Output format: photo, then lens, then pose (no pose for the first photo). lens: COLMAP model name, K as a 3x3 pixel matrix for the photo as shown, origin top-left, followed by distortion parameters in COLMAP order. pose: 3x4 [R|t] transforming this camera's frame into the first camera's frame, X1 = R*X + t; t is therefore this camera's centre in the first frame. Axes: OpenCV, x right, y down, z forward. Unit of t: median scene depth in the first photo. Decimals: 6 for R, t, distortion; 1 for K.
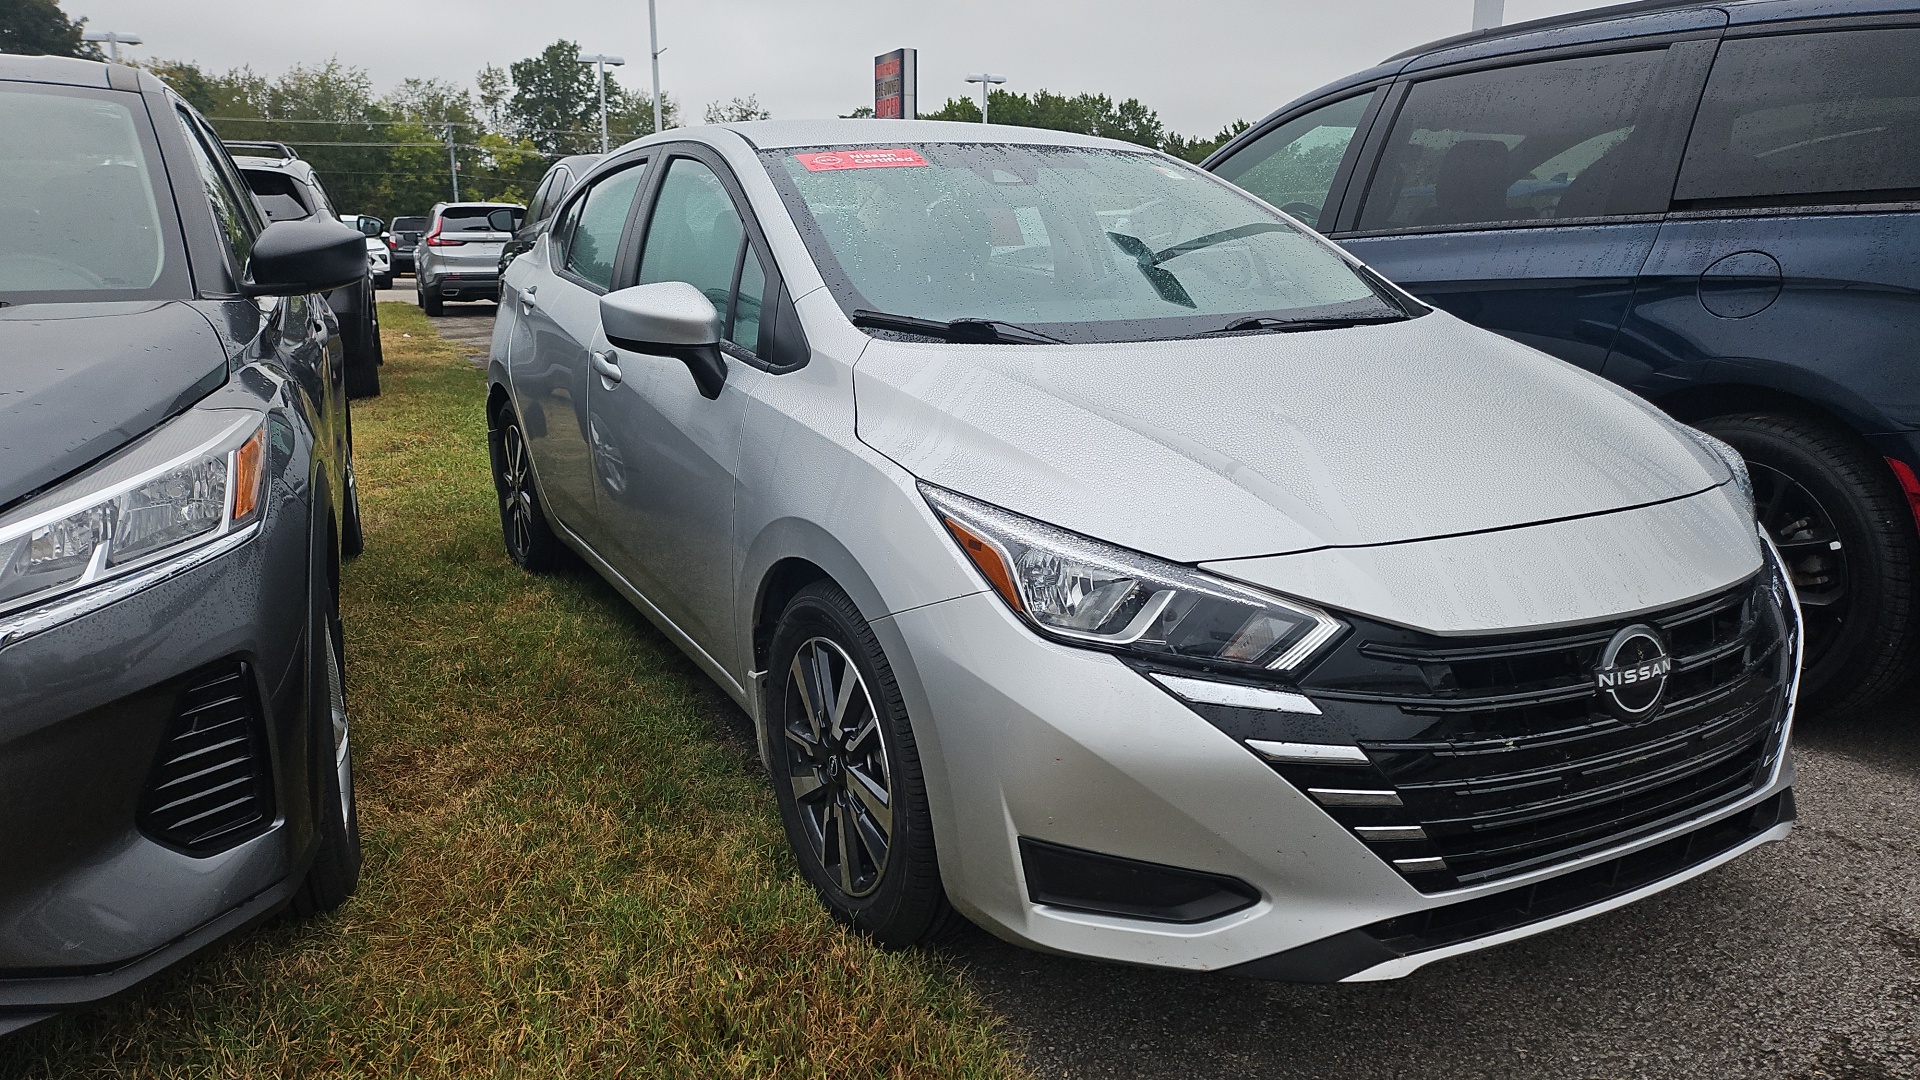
lens RADIAL K [[1362.4, 0, 962.3], [0, 1362.4, 540.7], [0, 0, 1]] dist [0.071902, -0.072496]
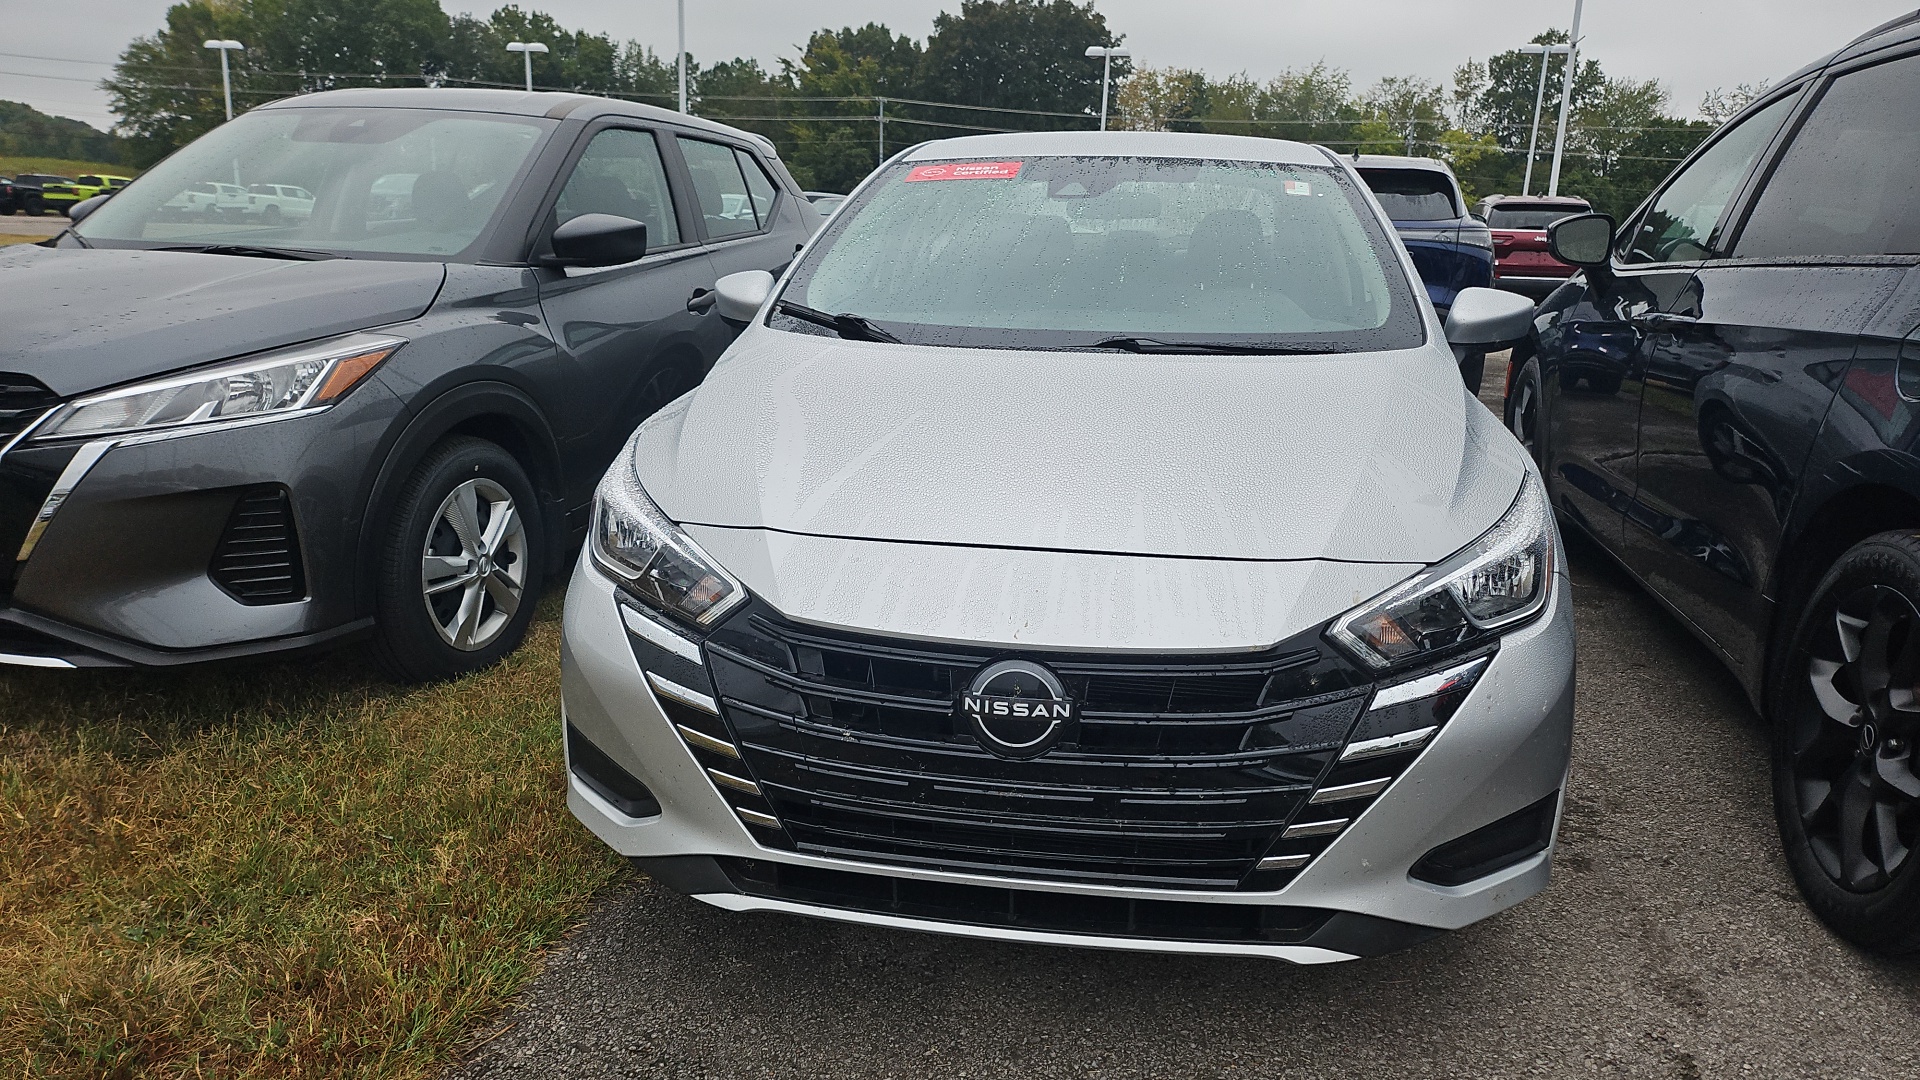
lens RADIAL K [[1362.4, 0, 965.2], [0, 1362.4, 540.1], [0, 0, 1]] dist [0.071902, -0.072496]
pose [[0.801696, 0.168108, -0.573605, 1.019548], [-0.166930, 0.984422, 0.055199, -0.073144], [0.573949, 0.051499, 0.817270, 0.168881]]
